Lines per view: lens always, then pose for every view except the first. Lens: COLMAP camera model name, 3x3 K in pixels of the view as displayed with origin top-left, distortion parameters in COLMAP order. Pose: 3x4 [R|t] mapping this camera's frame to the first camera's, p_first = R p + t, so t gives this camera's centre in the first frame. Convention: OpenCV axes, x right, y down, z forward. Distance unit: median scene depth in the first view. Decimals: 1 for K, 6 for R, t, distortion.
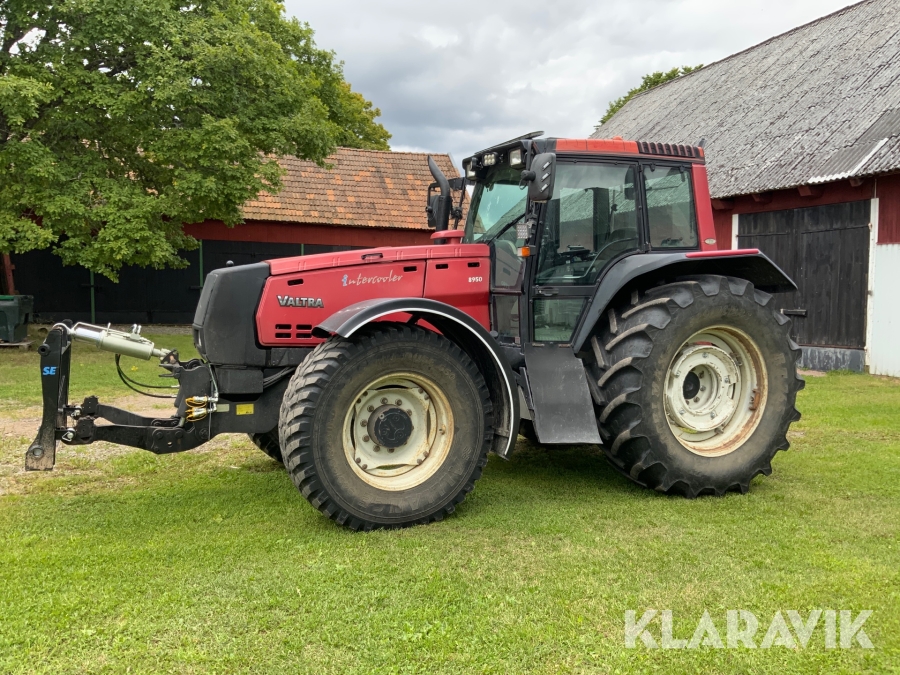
lens RADIAL K [[735.8, 0, 452.9], [0, 735.8, 340.0], [0, 0, 1]] dist [0.083285, -0.162985]
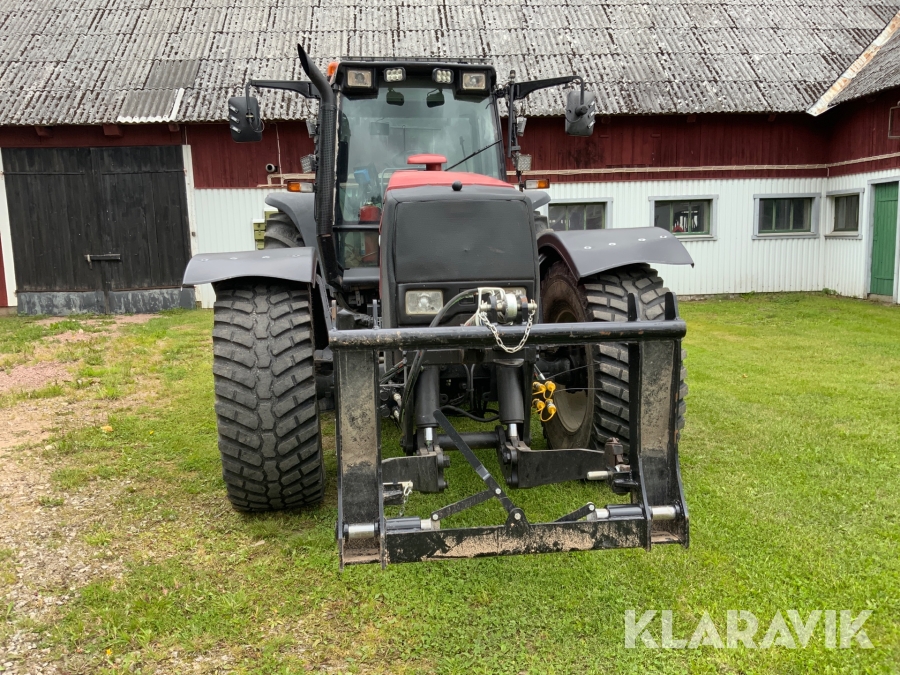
lens RADIAL K [[741.9, 0, 446.0], [0, 741.9, 340.1], [0, 0, 1]] dist [0.025786, -0.060816]
pose [[0.290840, -0.157860, 0.943659, -0.875582], [0.094188, 0.986228, 0.135952, -0.055156], [-0.952124, 0.049341, 0.301704, 0.770396]]
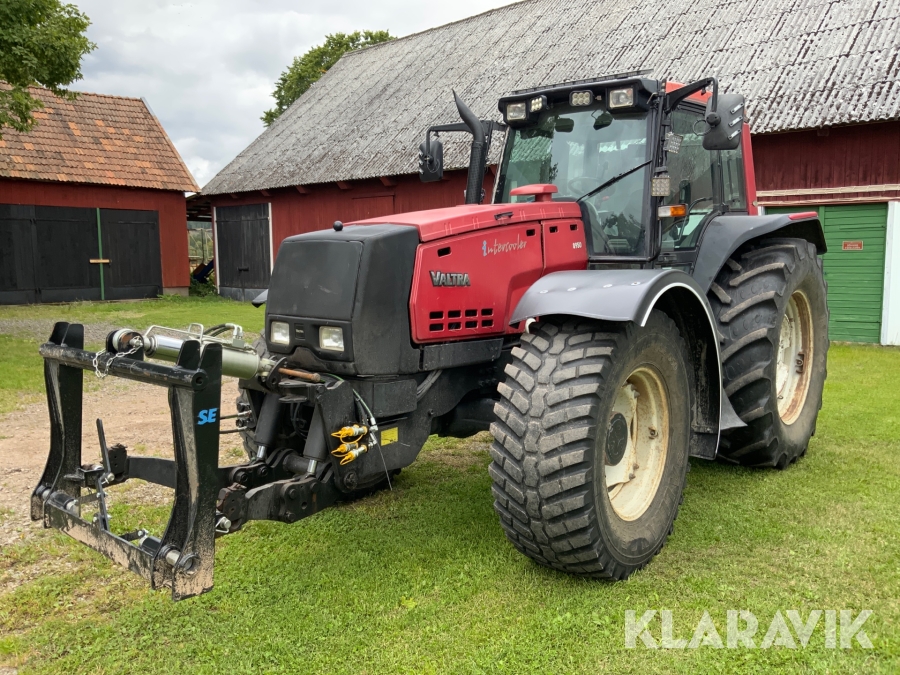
lens RADIAL K [[735.8, 0, 452.9], [0, 735.8, 340.0], [0, 0, 1]] dist [0.083285, -0.162985]
pose [[0.892545, -0.066324, 0.446055, -0.483132], [0.045443, 0.997319, 0.057361, -0.030702], [-0.448663, -0.030927, 0.893165, 0.326957]]
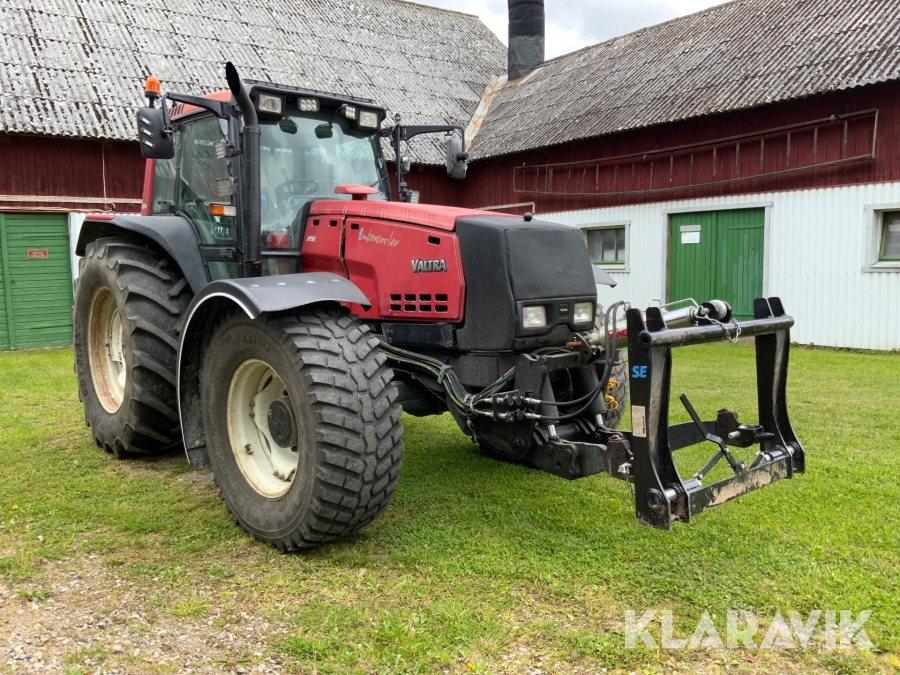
lens RADIAL K [[741.9, 0, 446.0], [0, 741.9, 340.1], [0, 0, 1]] dist [0.025786, -0.060816]
pose [[-0.282372, -0.112579, 0.952676, -0.942869], [0.081834, 0.986643, 0.140849, -0.086622], [-0.955808, 0.117733, -0.269388, 1.215286]]
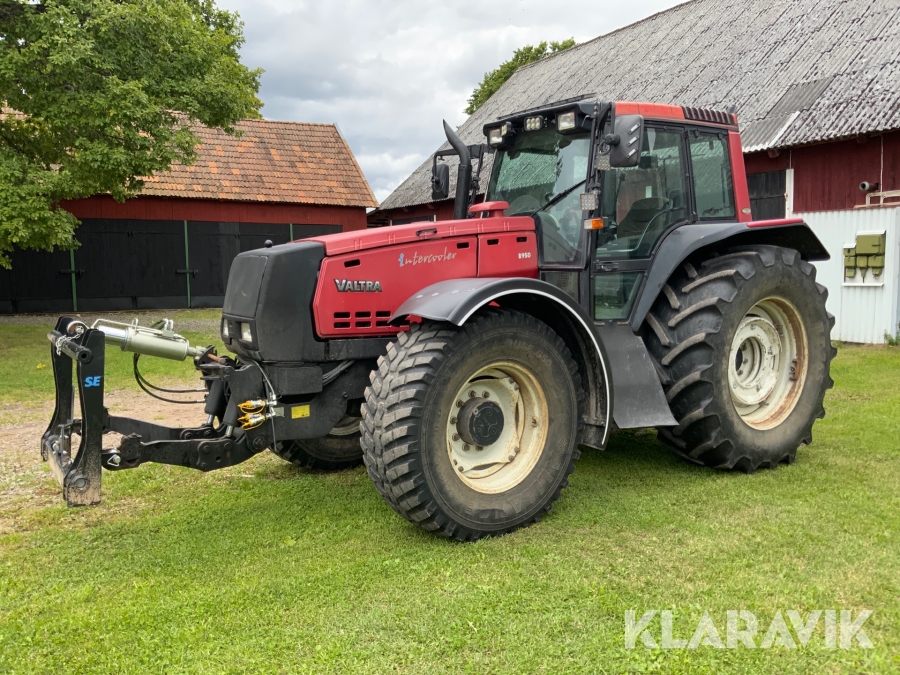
lens RADIAL K [[735.8, 0, 452.9], [0, 735.8, 340.0], [0, 0, 1]] dist [0.083285, -0.162985]
pose [[0.982225, -0.043625, 0.182569, -0.236678], [0.037460, 0.998610, 0.037083, -0.014406], [-0.183933, -0.029584, 0.982493, 0.109123]]
